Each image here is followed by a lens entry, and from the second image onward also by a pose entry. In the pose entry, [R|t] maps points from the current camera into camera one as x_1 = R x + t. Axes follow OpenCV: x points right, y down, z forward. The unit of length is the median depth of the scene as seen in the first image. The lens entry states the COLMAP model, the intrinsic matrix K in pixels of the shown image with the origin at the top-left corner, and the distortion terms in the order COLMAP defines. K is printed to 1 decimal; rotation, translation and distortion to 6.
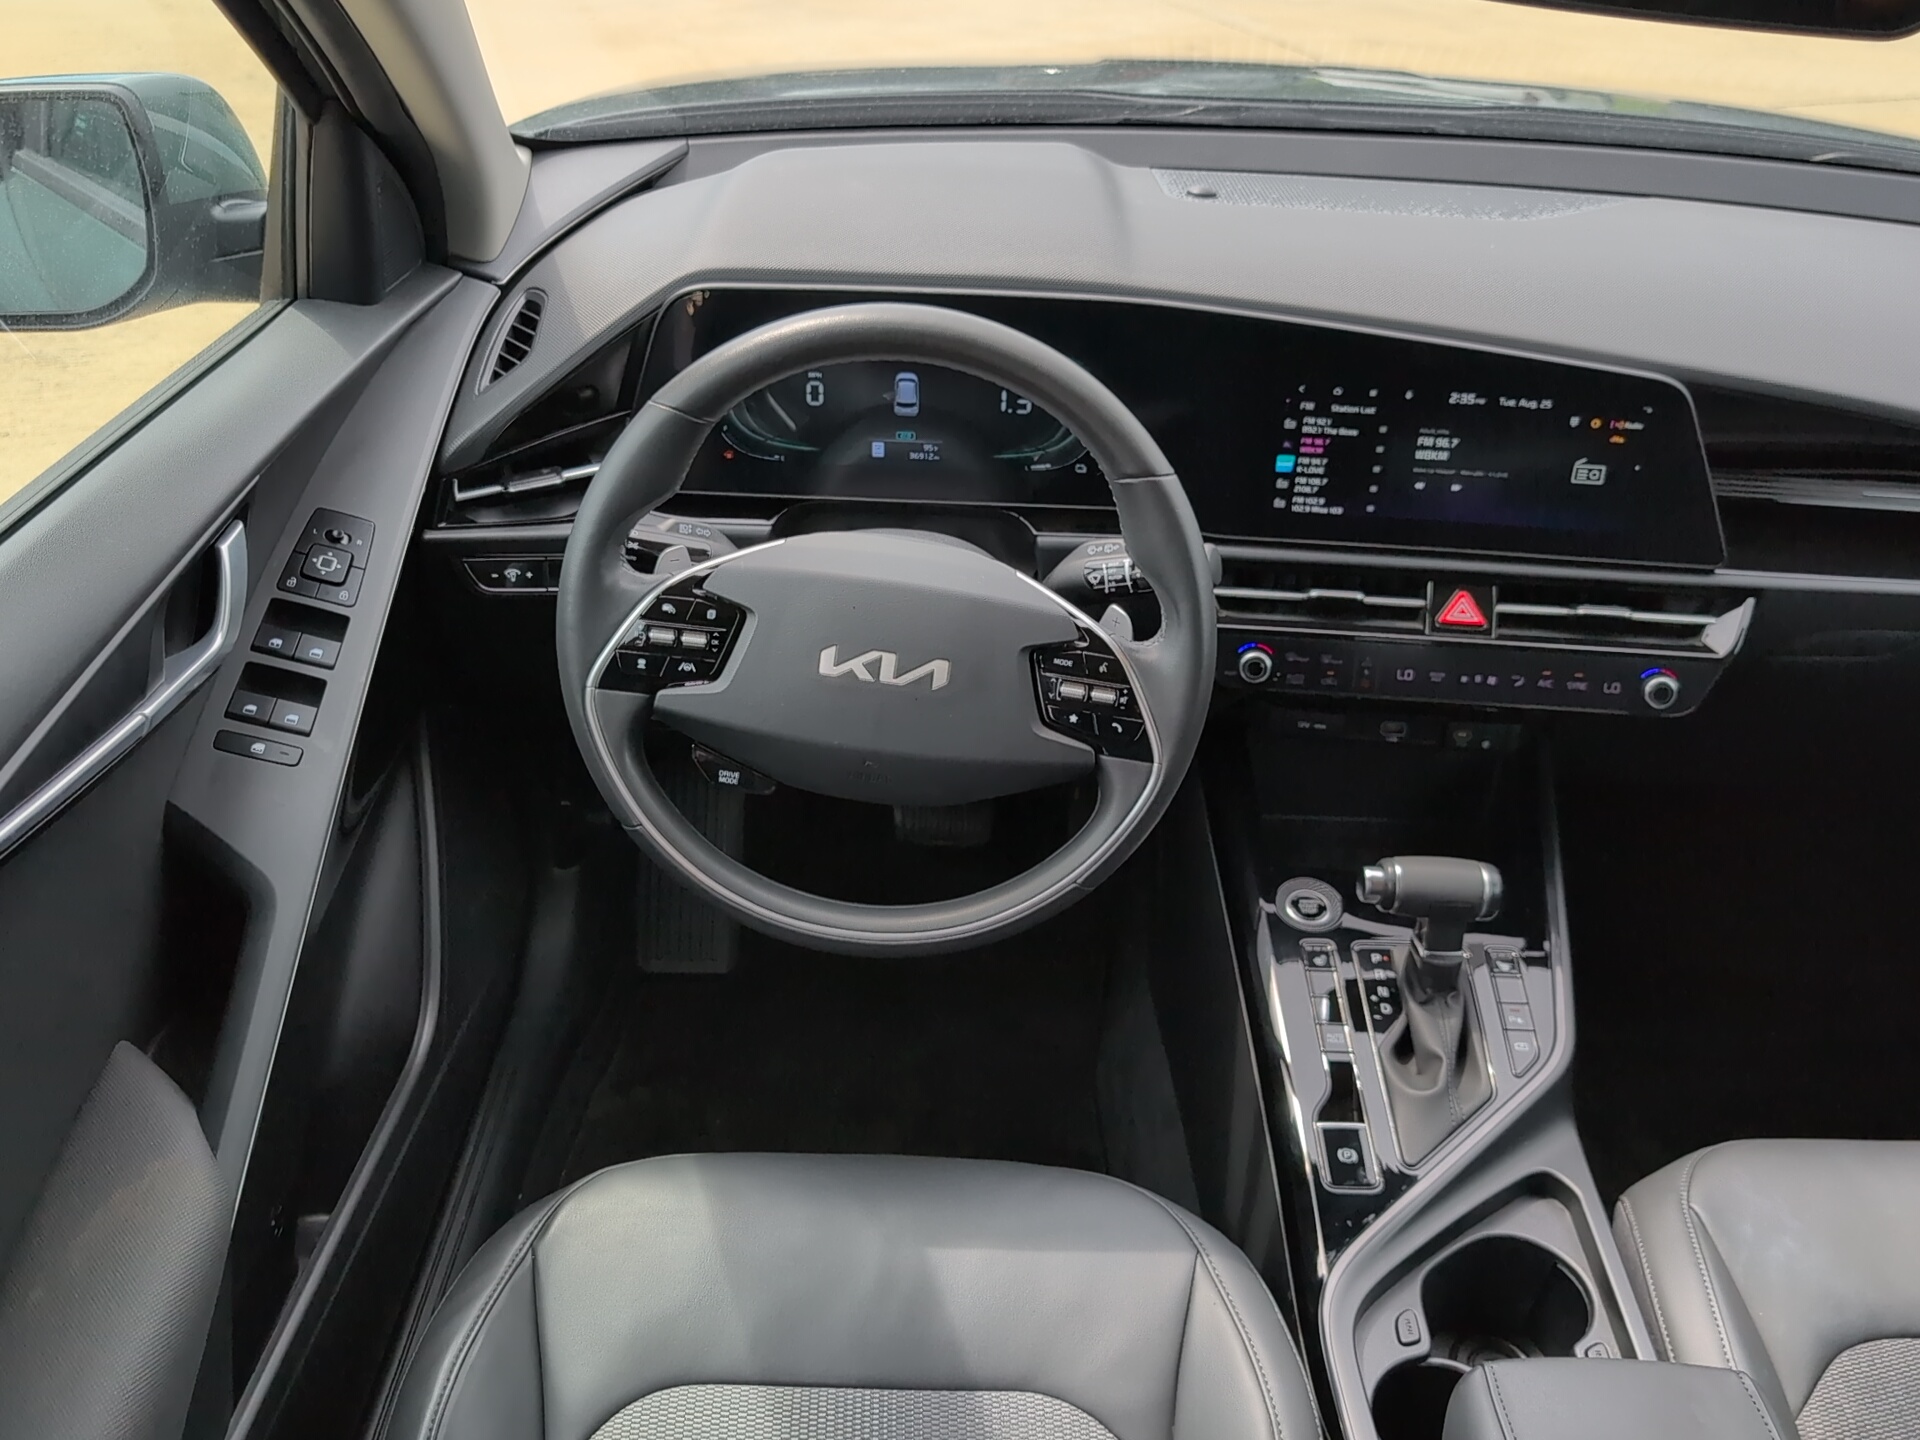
lens RADIAL K [[1650.6, 0, 960.0], [0, 1650.6, 720.0], [0, 0, 1]] dist [-0.021830, 0.020558]
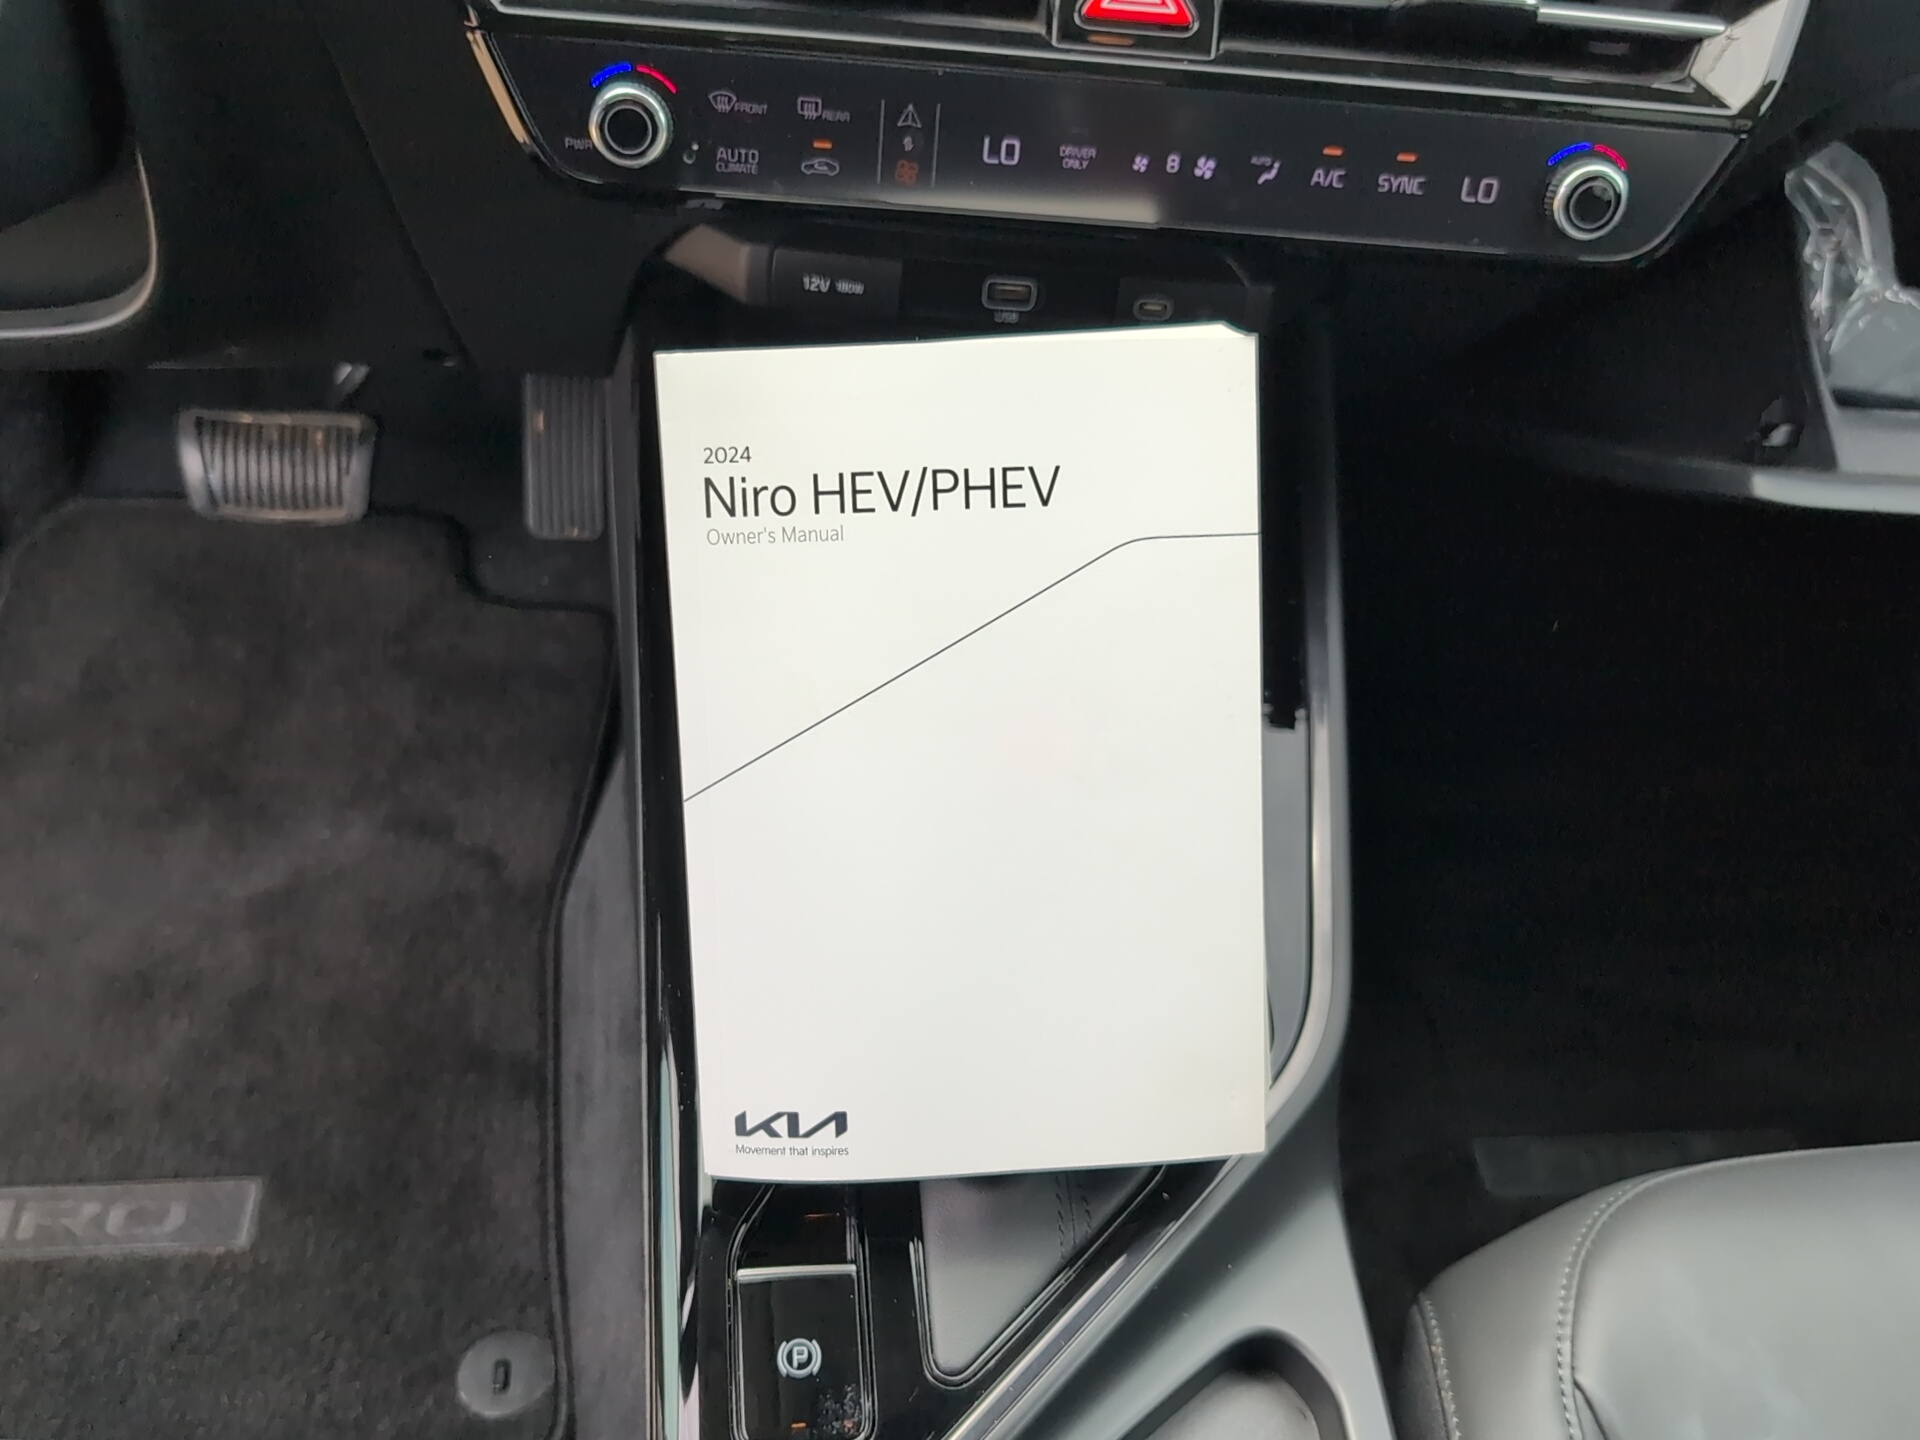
lens RADIAL K [[1650.6, 0, 960.0], [0, 1650.6, 720.0], [0, 0, 1]] dist [-0.021830, 0.020558]
pose [[0.990058, -0.029520, 0.137526, 0.201196], [-0.004456, 0.970655, 0.240434, 0.011655], [-0.140588, -0.238656, 0.960874, 0.578170]]
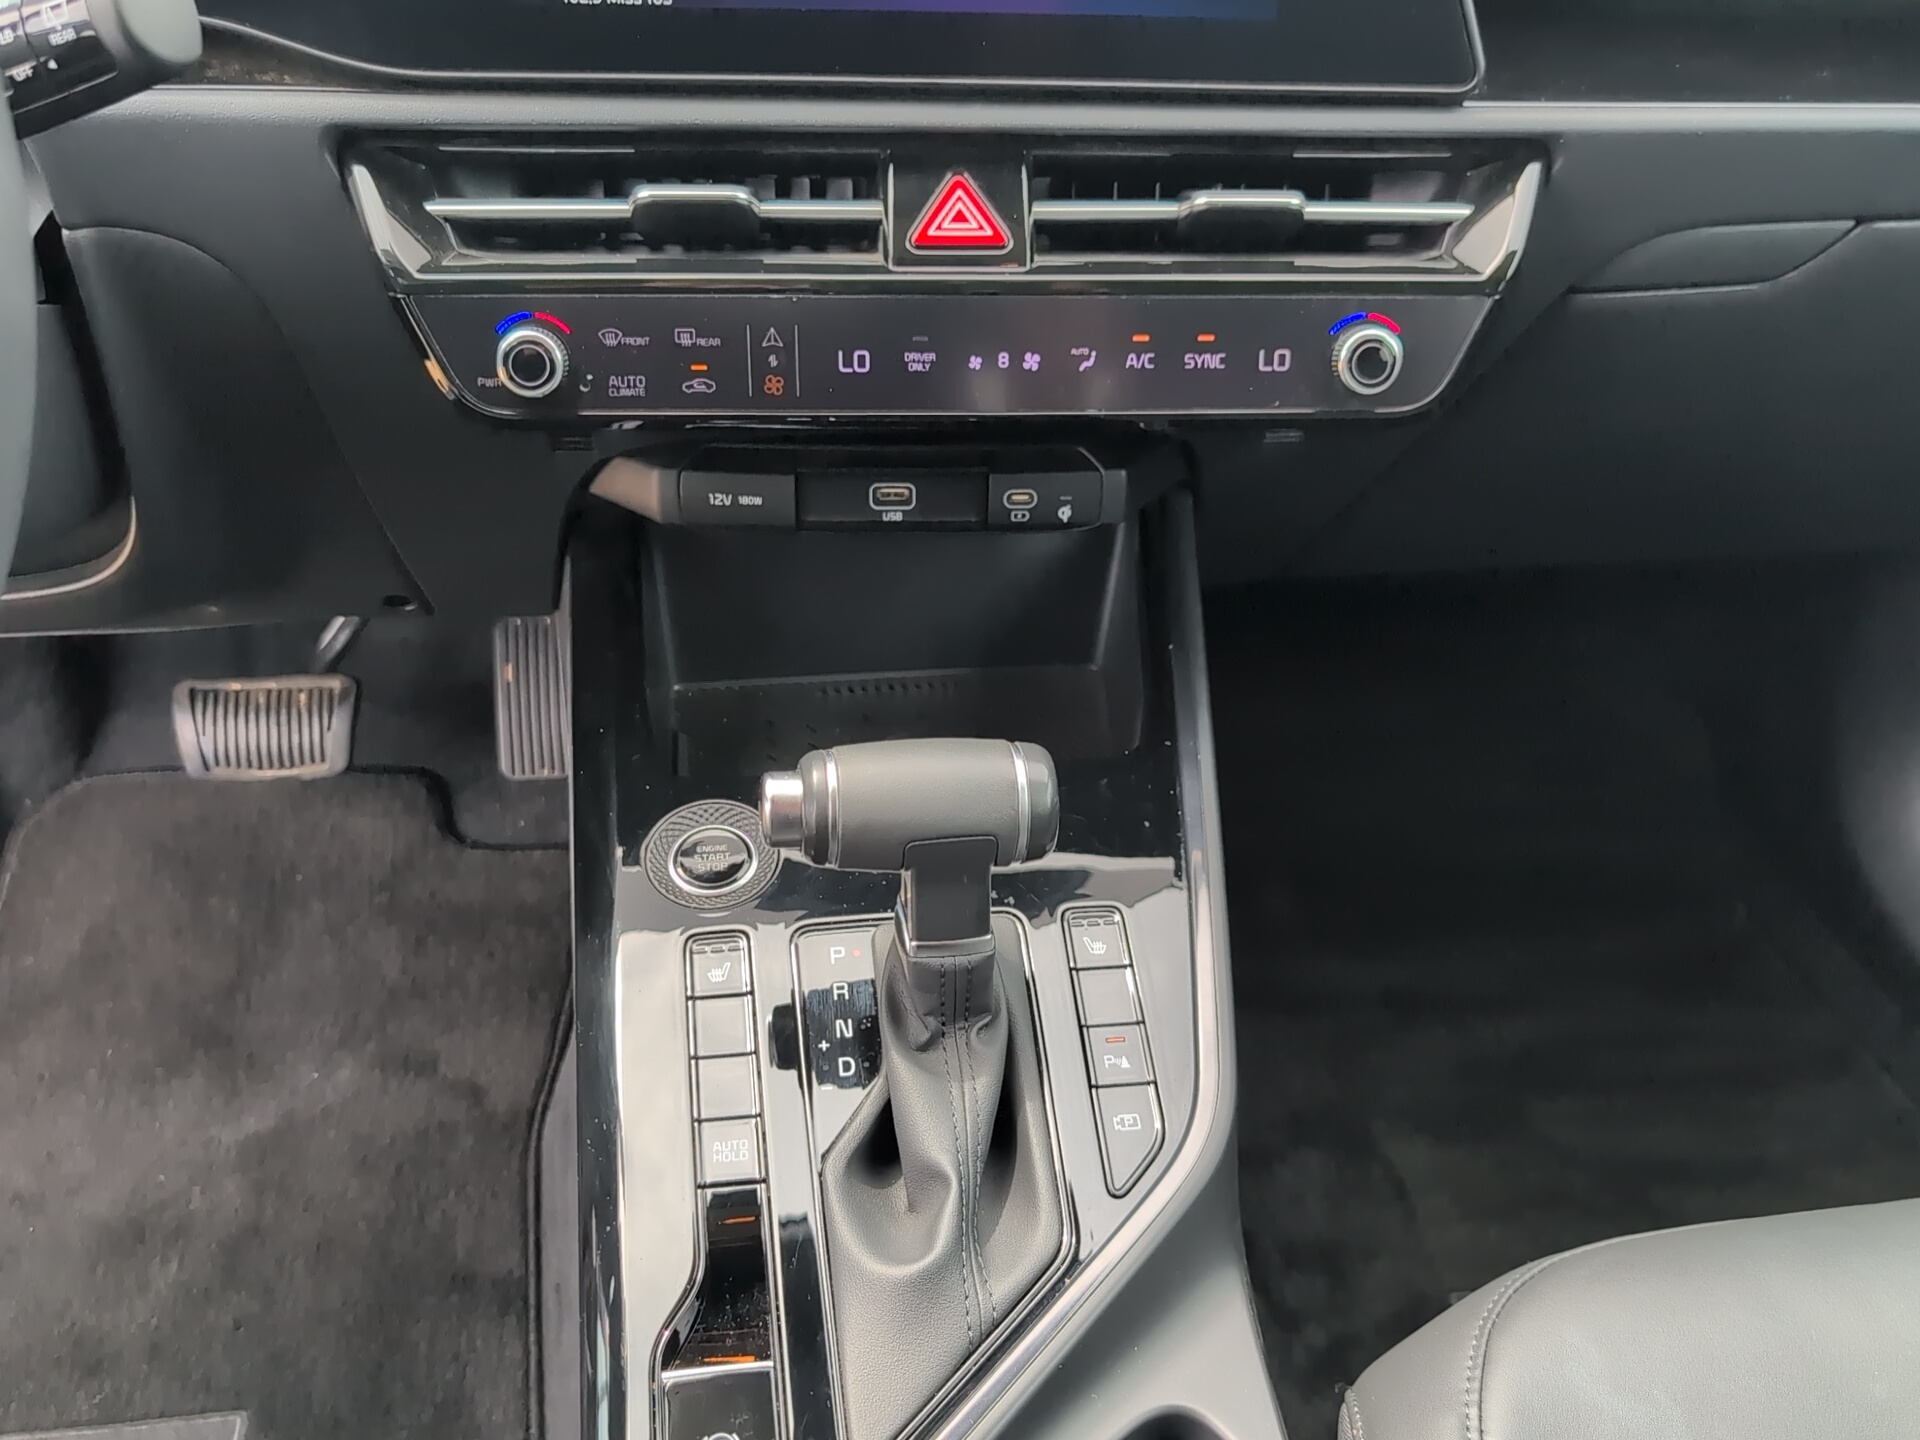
lens RADIAL K [[1650.6, 0, 960.0], [0, 1650.6, 720.0], [0, 0, 1]] dist [-0.021830, 0.020558]
pose [[0.987678, -0.083231, 0.132532, 0.230921], [0.073895, 0.994526, 0.073879, 0.043248], [-0.137955, -0.063175, 0.988422, 0.523460]]
